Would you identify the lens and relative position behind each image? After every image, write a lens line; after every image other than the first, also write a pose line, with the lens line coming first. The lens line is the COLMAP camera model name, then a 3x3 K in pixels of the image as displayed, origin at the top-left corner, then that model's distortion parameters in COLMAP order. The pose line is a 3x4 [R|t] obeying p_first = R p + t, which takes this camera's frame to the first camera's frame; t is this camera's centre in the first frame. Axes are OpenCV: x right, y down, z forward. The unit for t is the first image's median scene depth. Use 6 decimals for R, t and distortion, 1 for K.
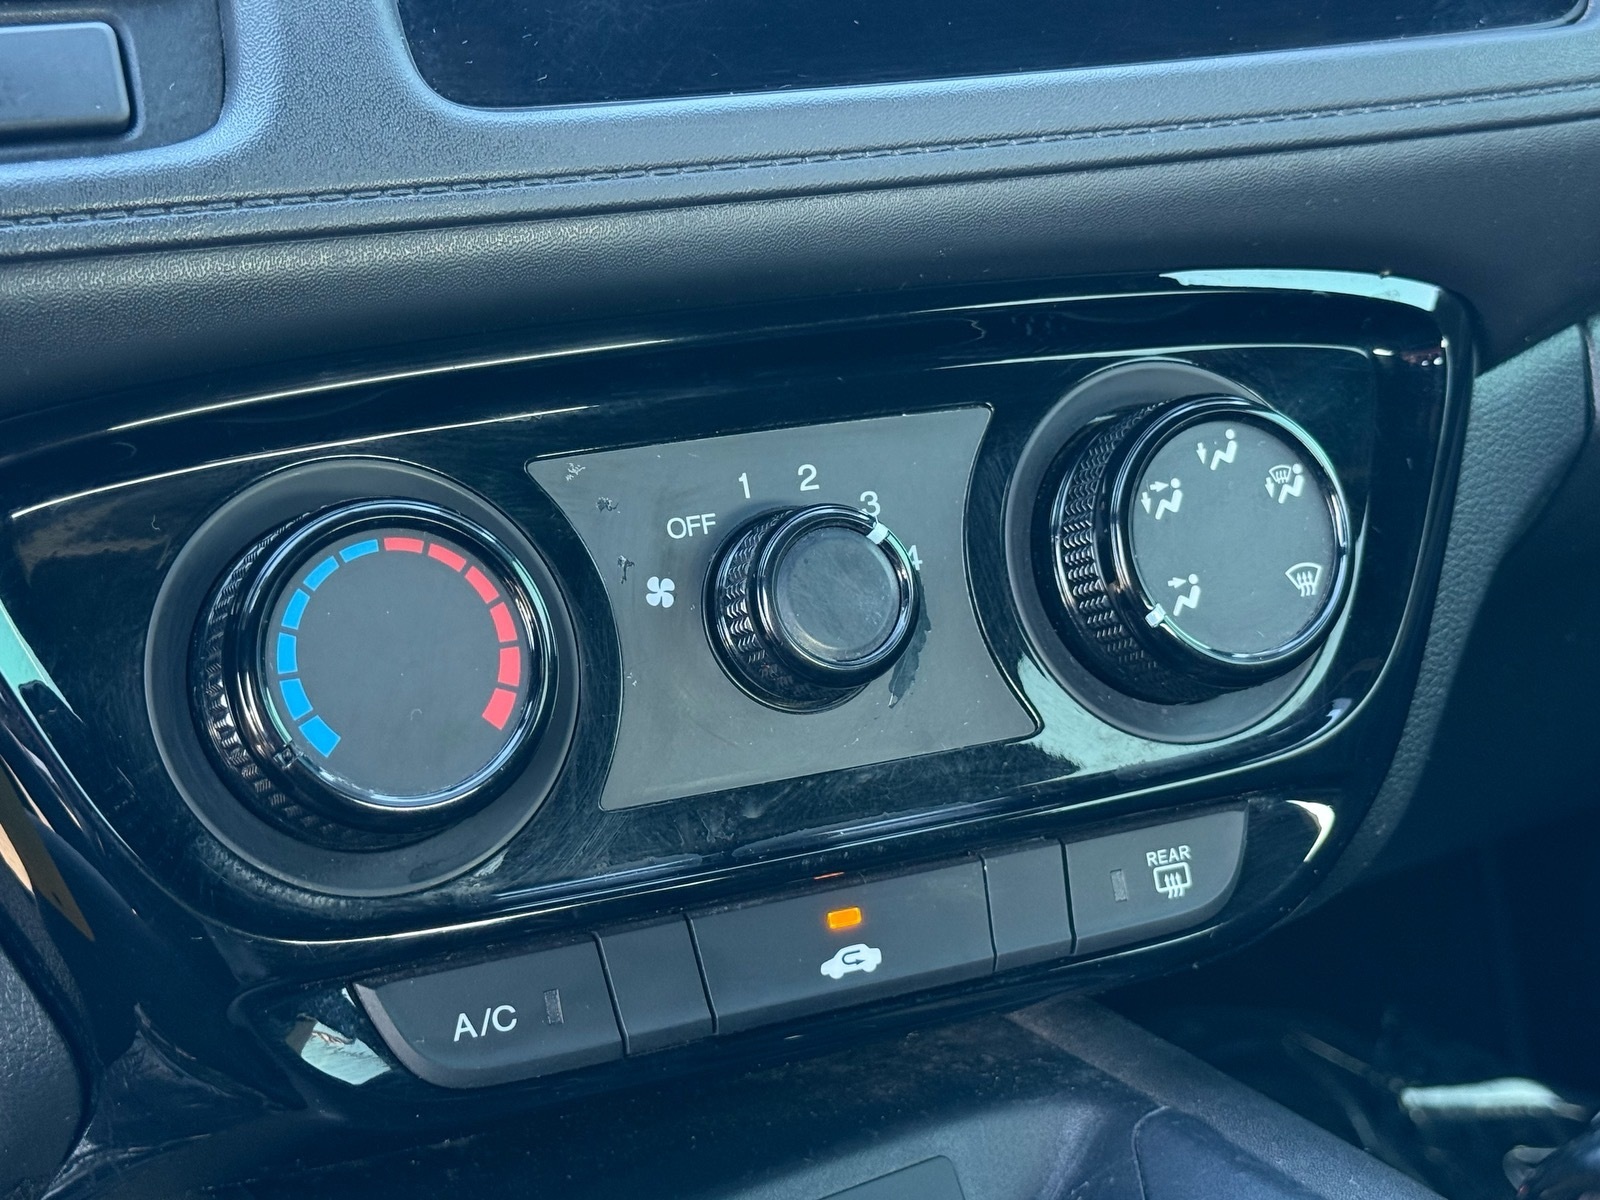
lens RADIAL K [[2709.5, 0, 816.5], [0, 2709.5, 600.8], [0, 0, 1]] dist [0.141957, 0.000000]
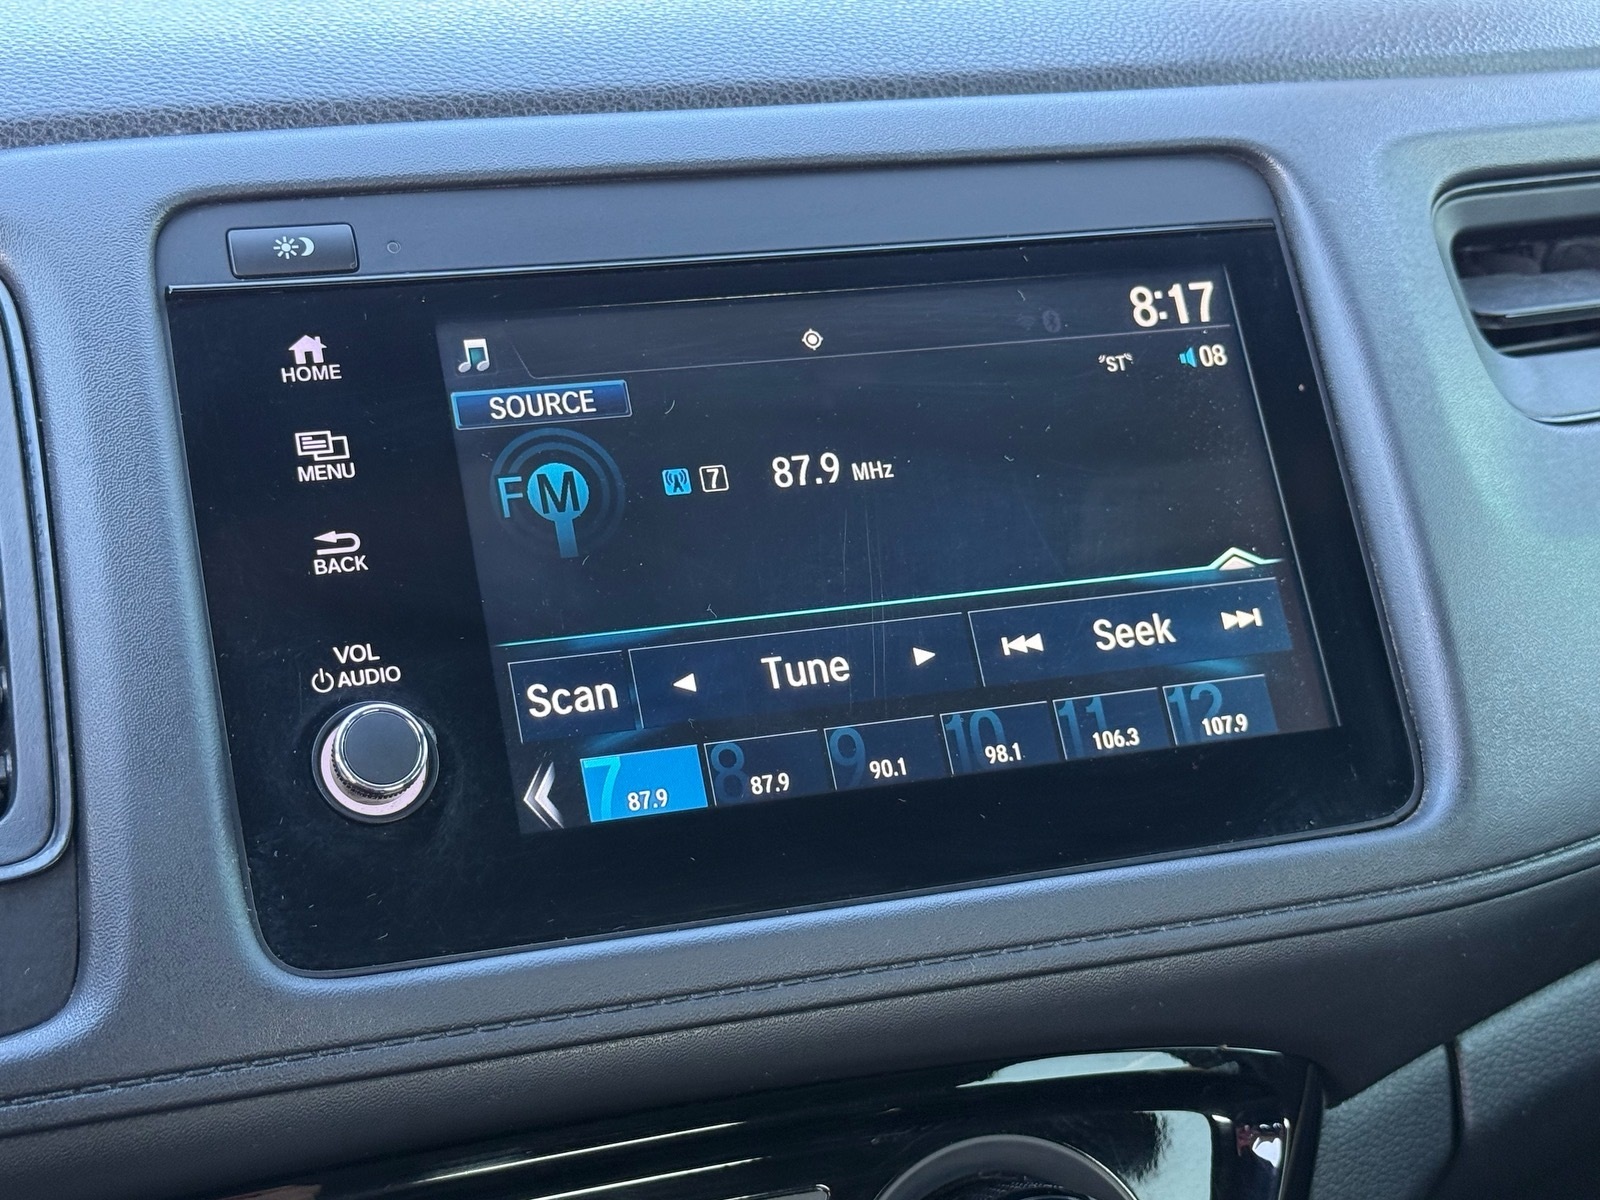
lens RADIAL K [[2709.5, 0, 837.8], [0, 2709.5, 609.1], [0, 0, 1]] dist [0.141957, 0.000000]
pose [[0.997580, 0.030218, -0.062618, 0.132280], [-0.032265, 0.998969, -0.031935, -0.272077], [0.061589, 0.033878, 0.997527, -0.062526]]
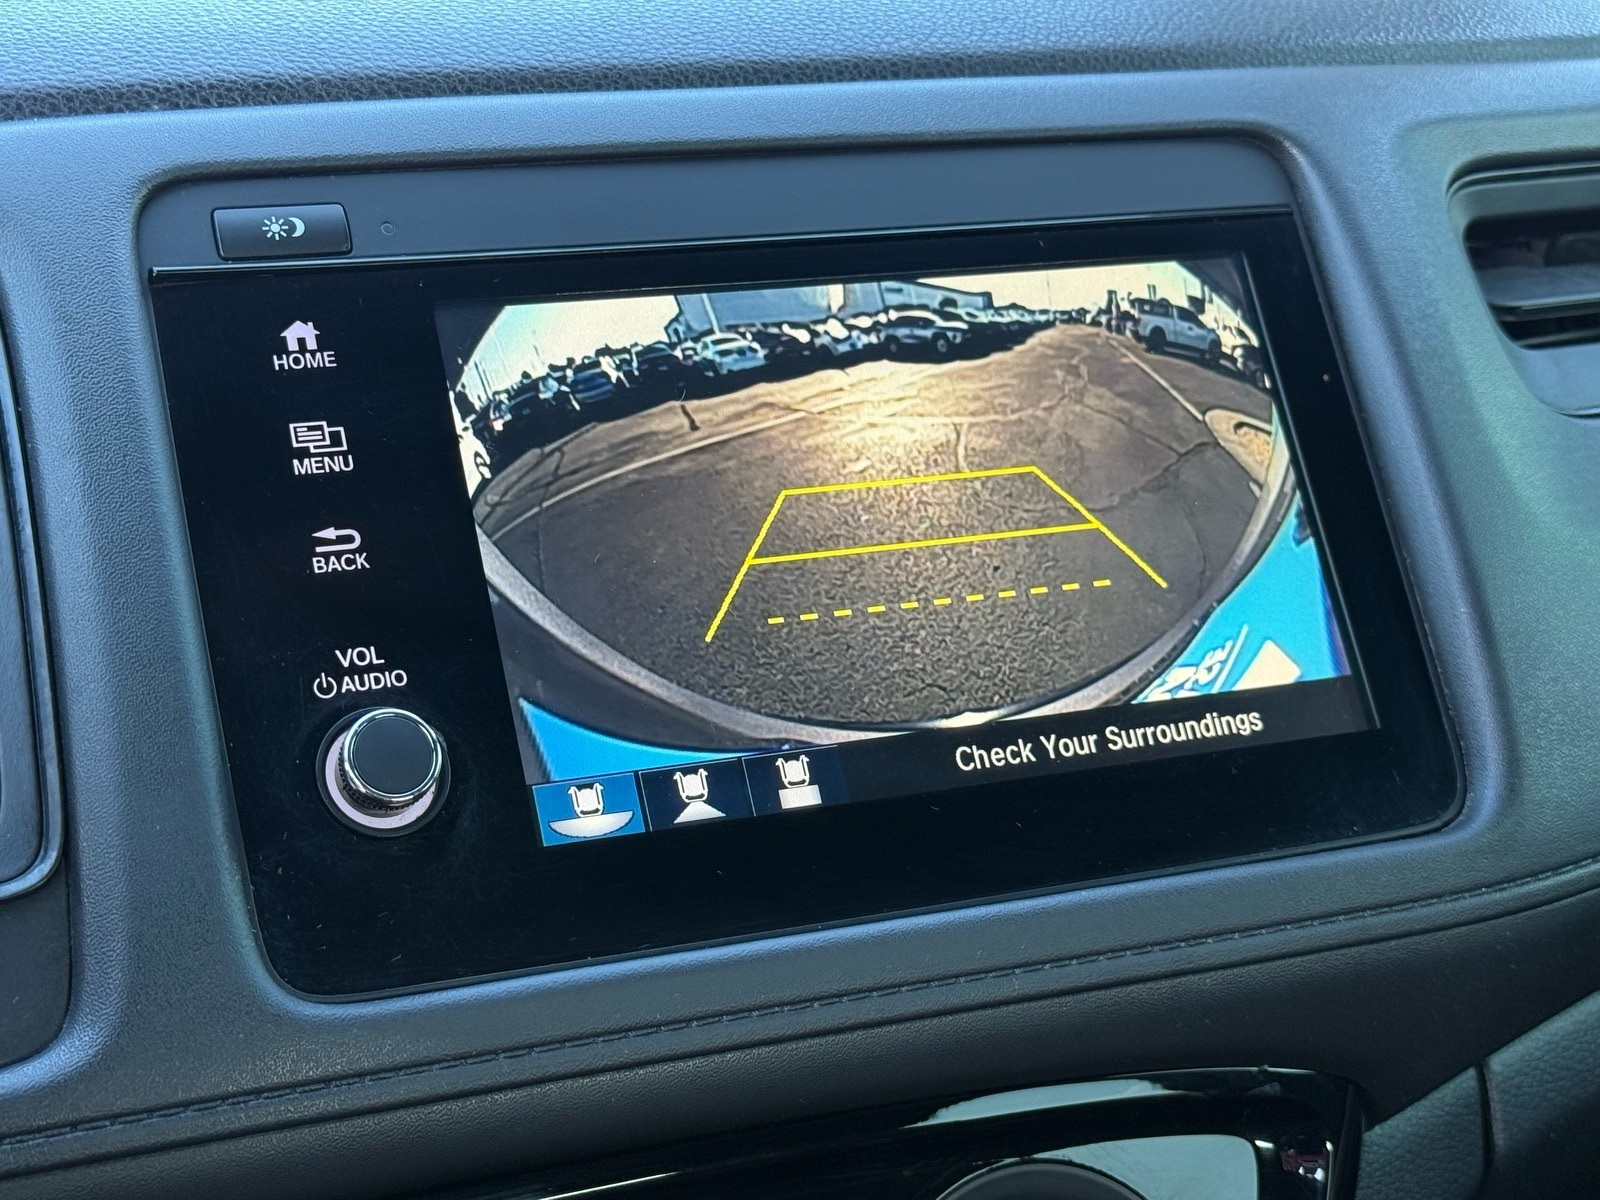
lens RADIAL K [[2709.5, 0, 808.9], [0, 2709.5, 603.4], [0, 0, 1]] dist [0.141957, 0.000000]
pose [[0.999693, 0.018339, -0.016646, 0.060998], [-0.019279, 0.998119, -0.058193, -0.248084], [0.015547, 0.058497, 0.998167, -0.005753]]
